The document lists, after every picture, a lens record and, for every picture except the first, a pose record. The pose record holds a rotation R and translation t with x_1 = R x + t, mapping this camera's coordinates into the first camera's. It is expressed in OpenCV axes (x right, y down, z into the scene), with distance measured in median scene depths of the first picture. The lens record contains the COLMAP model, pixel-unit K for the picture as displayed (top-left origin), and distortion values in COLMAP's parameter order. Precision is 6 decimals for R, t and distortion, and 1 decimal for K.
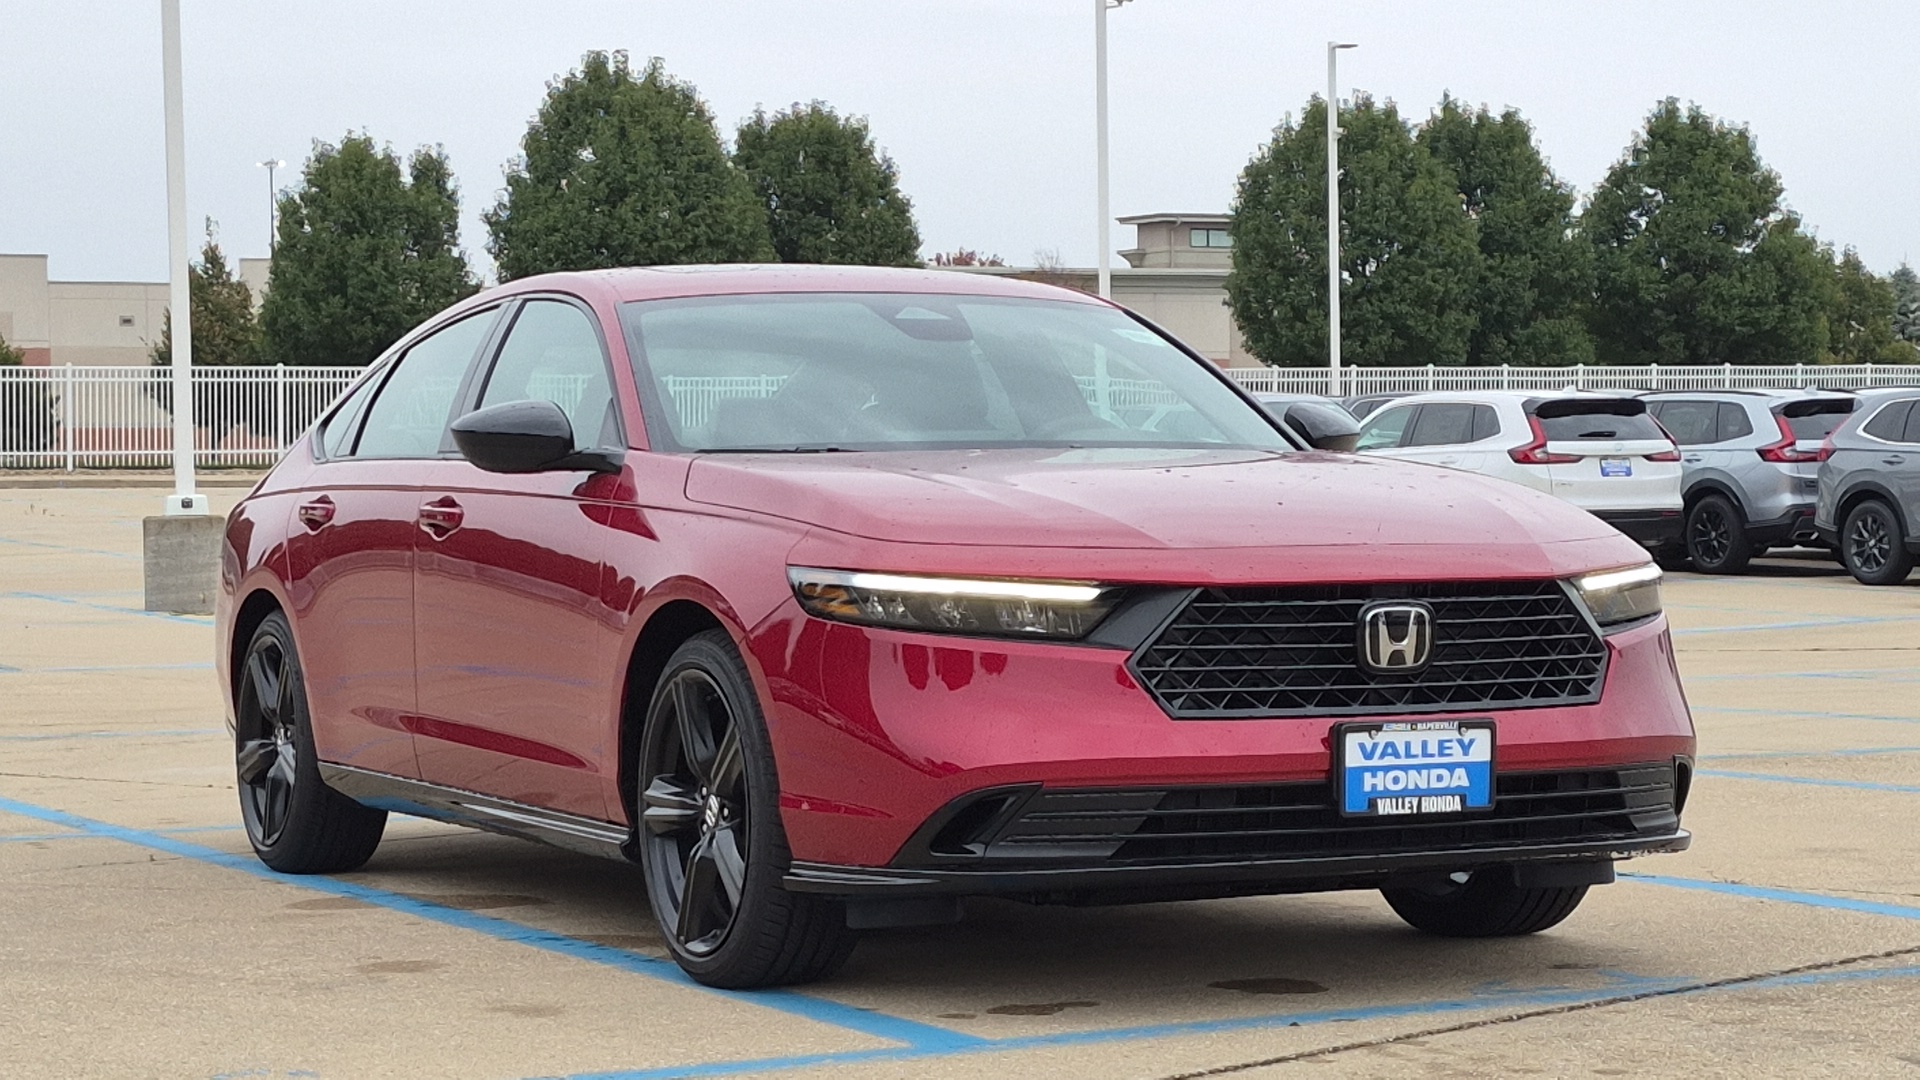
lens RADIAL K [[3786.0, 0, 960.0], [0, 3786.0, 540.0], [0, 0, 1]] dist [0.278003, 0.011814]
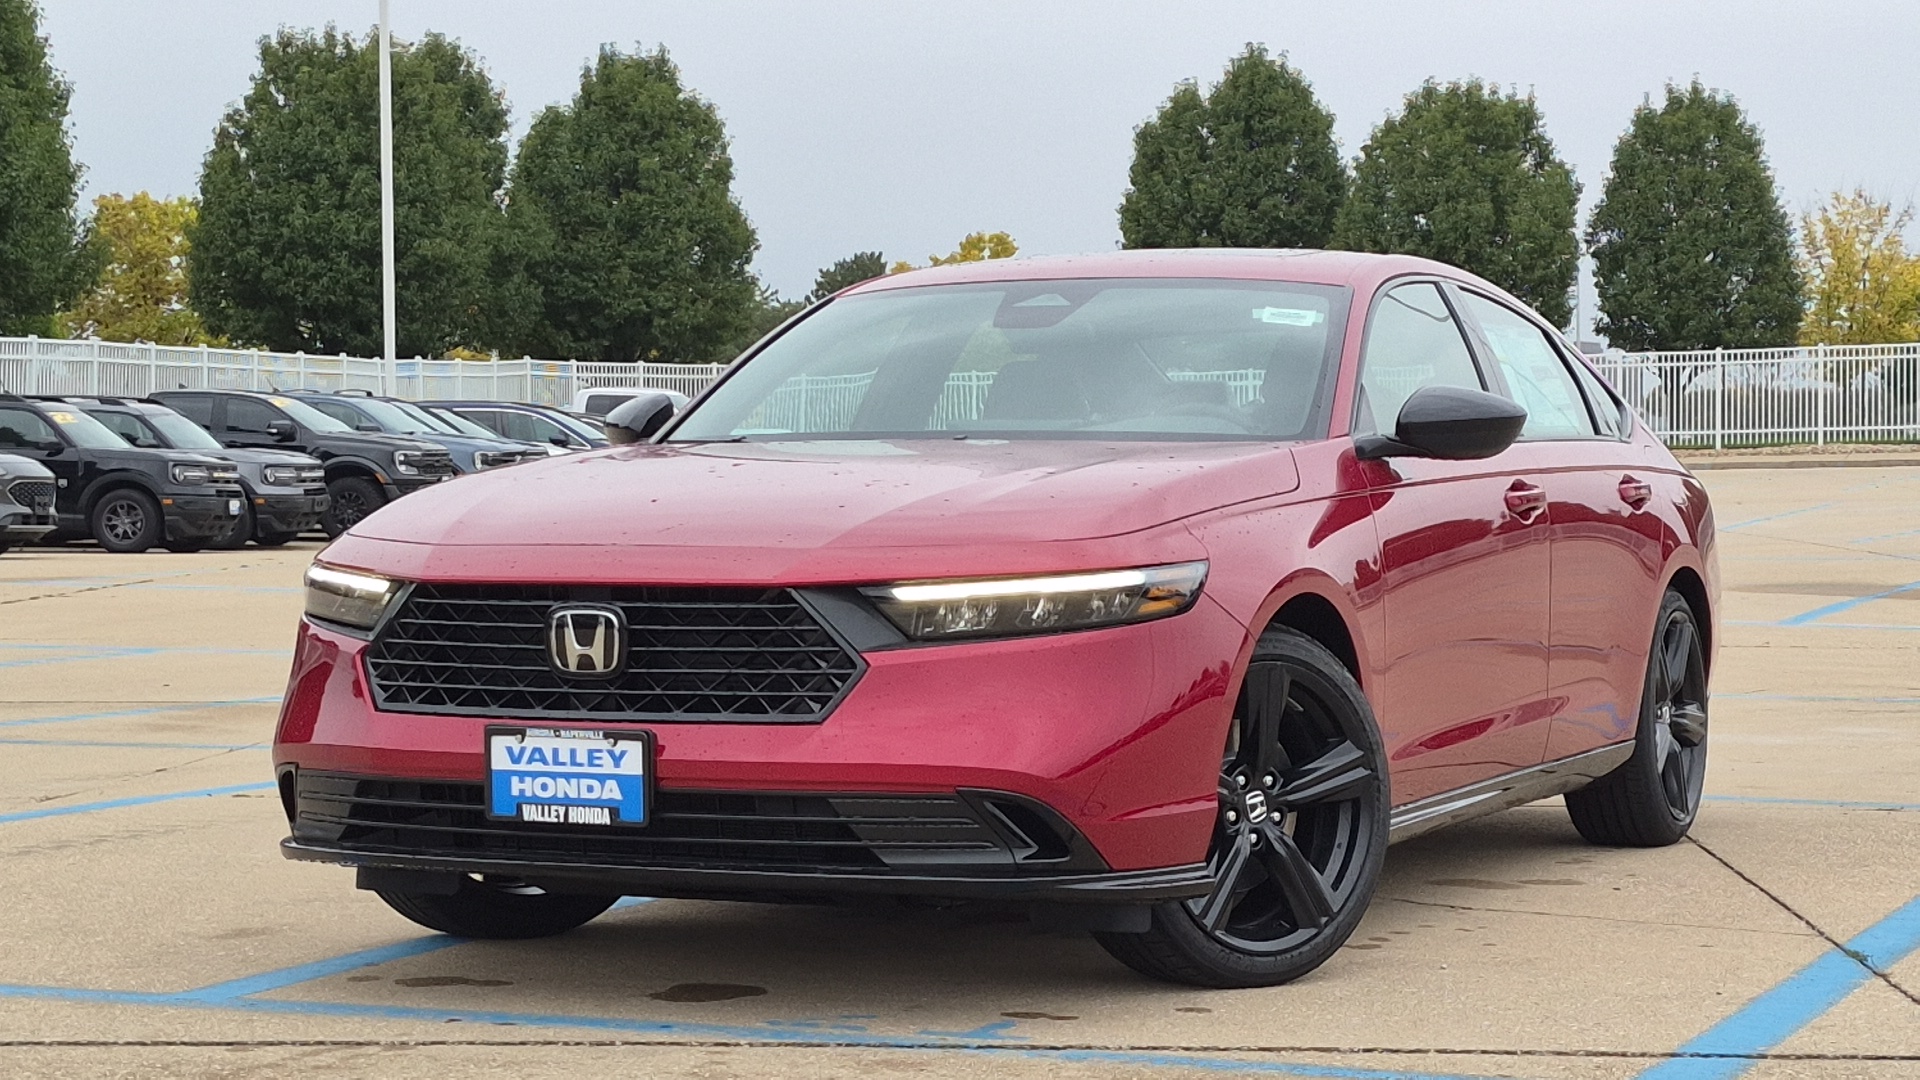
lens RADIAL K [[3570.8, 0, 960.0], [0, 3570.8, 540.0], [0, 0, 1]] dist [0.088738, 0.031844]
pose [[0.624622, 0.022949, -0.780590, 0.894037], [-0.011462, 0.999730, 0.020220, -0.019993], [0.780843, -0.003682, 0.624717, 0.508386]]
